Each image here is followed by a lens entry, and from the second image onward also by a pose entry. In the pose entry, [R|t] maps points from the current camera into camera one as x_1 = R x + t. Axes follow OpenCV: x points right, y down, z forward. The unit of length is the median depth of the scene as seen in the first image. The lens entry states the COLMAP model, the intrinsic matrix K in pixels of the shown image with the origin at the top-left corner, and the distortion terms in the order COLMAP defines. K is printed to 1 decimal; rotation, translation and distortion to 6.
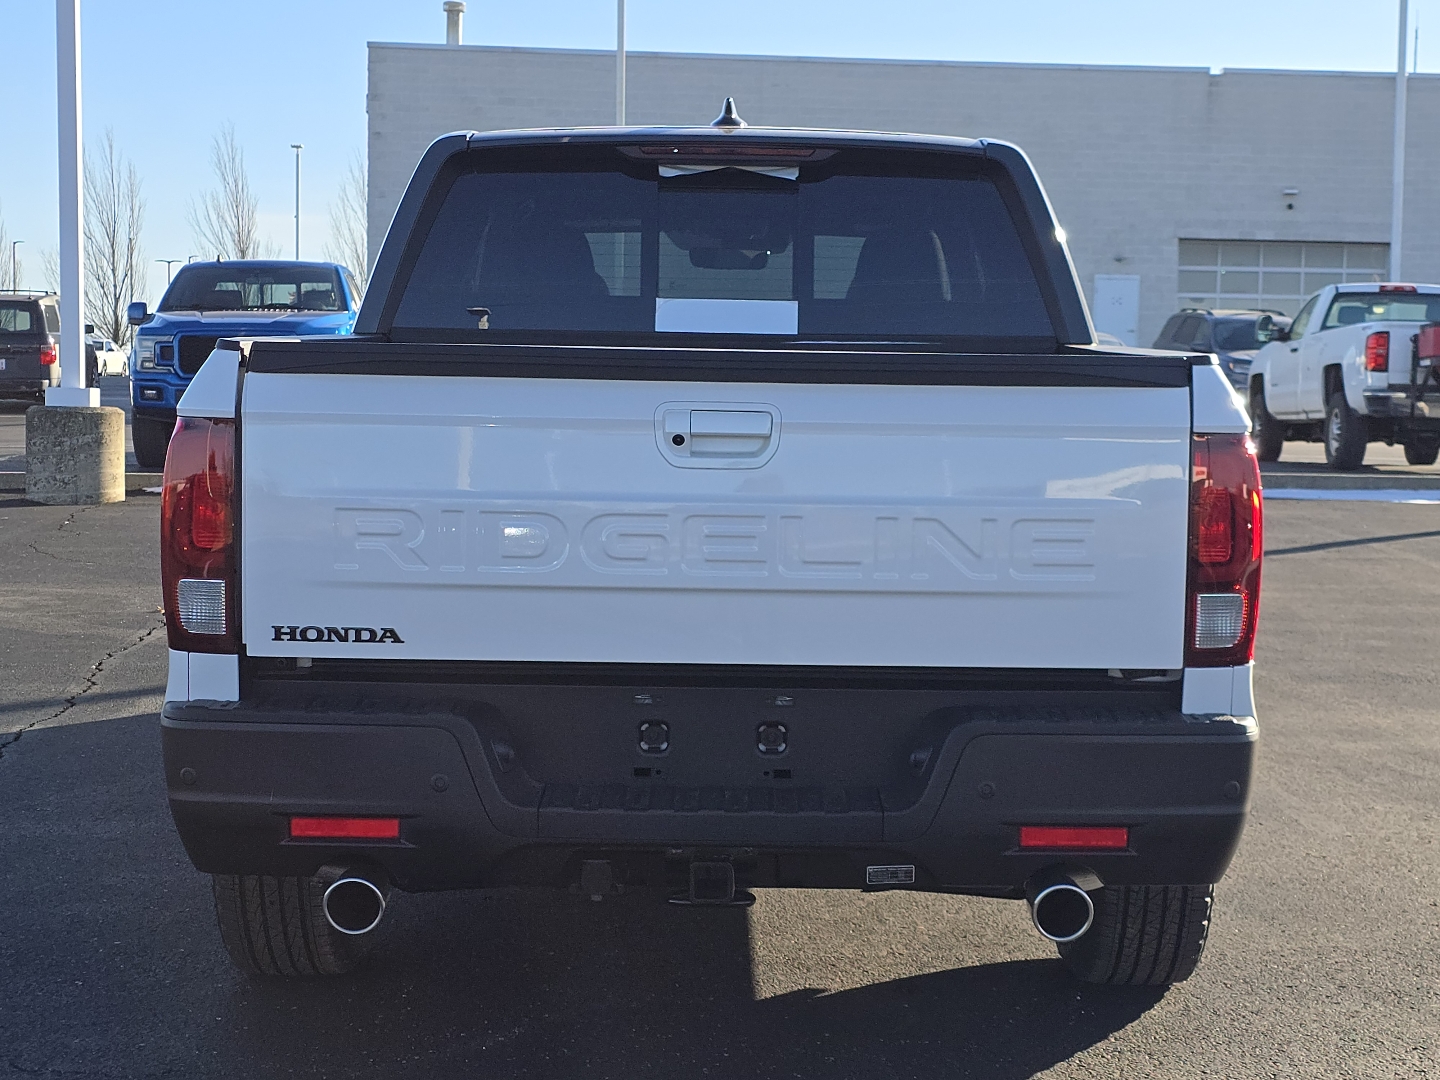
lens RADIAL K [[2426.4, 0, 720.0], [0, 2426.4, 540.0], [0, 0, 1]] dist [0.033774, -0.037949]
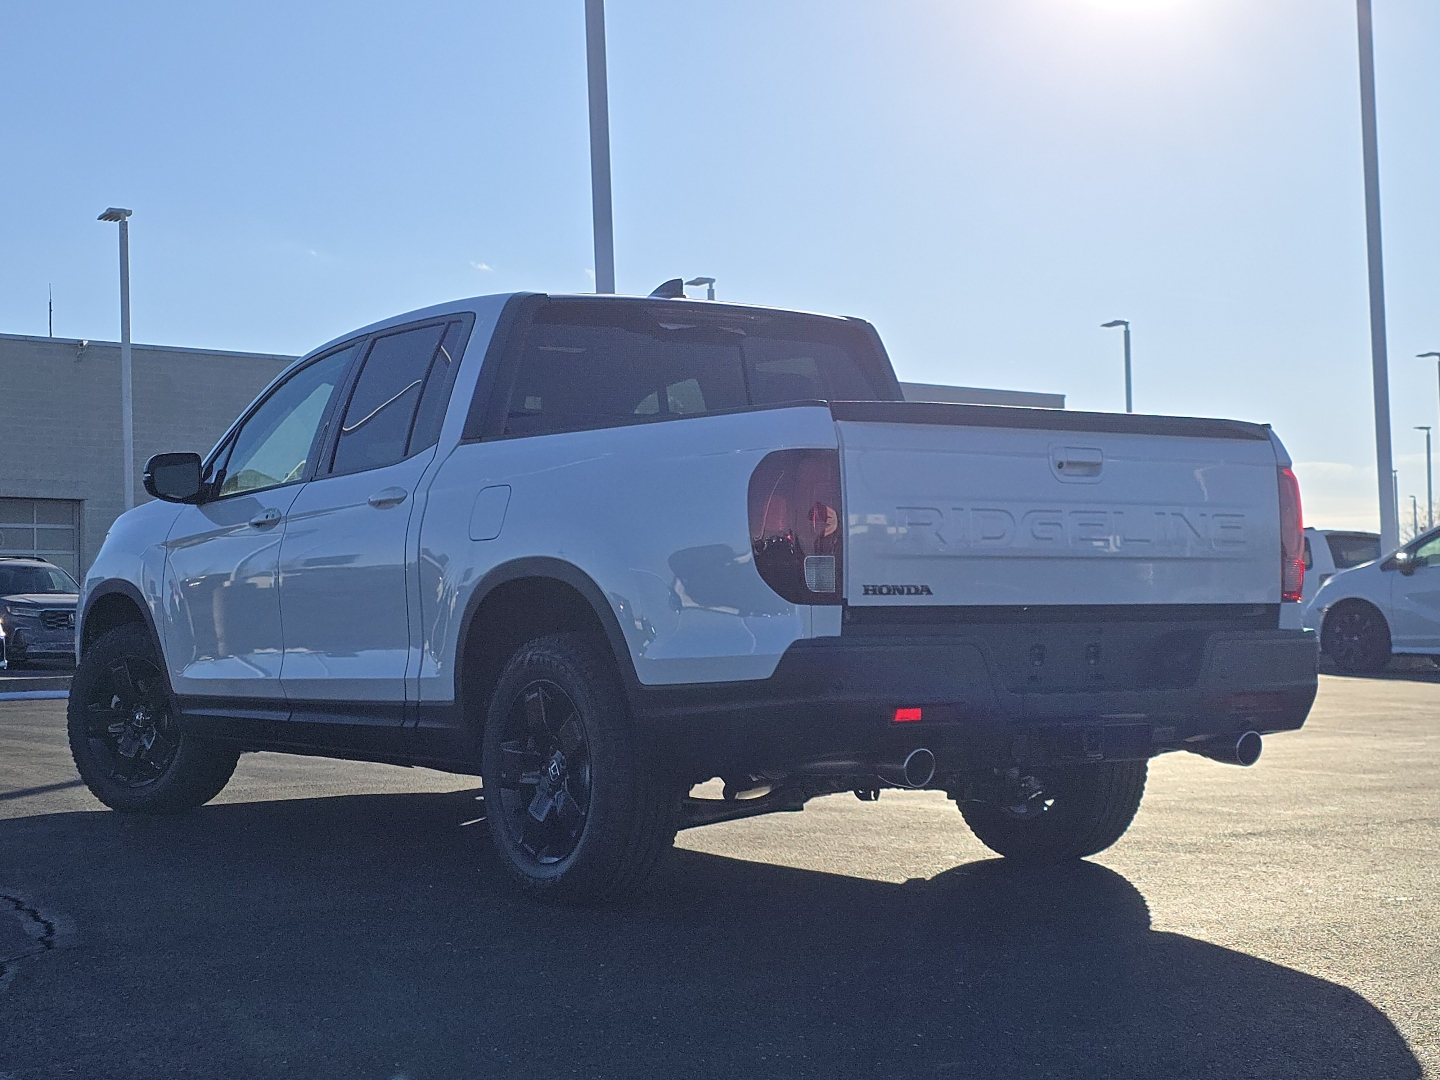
lens RADIAL K [[2426.4, 0, 720.0], [0, 2426.4, 540.0], [0, 0, 1]] dist [0.033774, -0.037949]
pose [[0.825135, -0.005327, 0.564910, -0.789509], [0.069625, 0.993291, -0.092330, 0.099982], [-0.560628, 0.115517, 0.819971, -0.135451]]
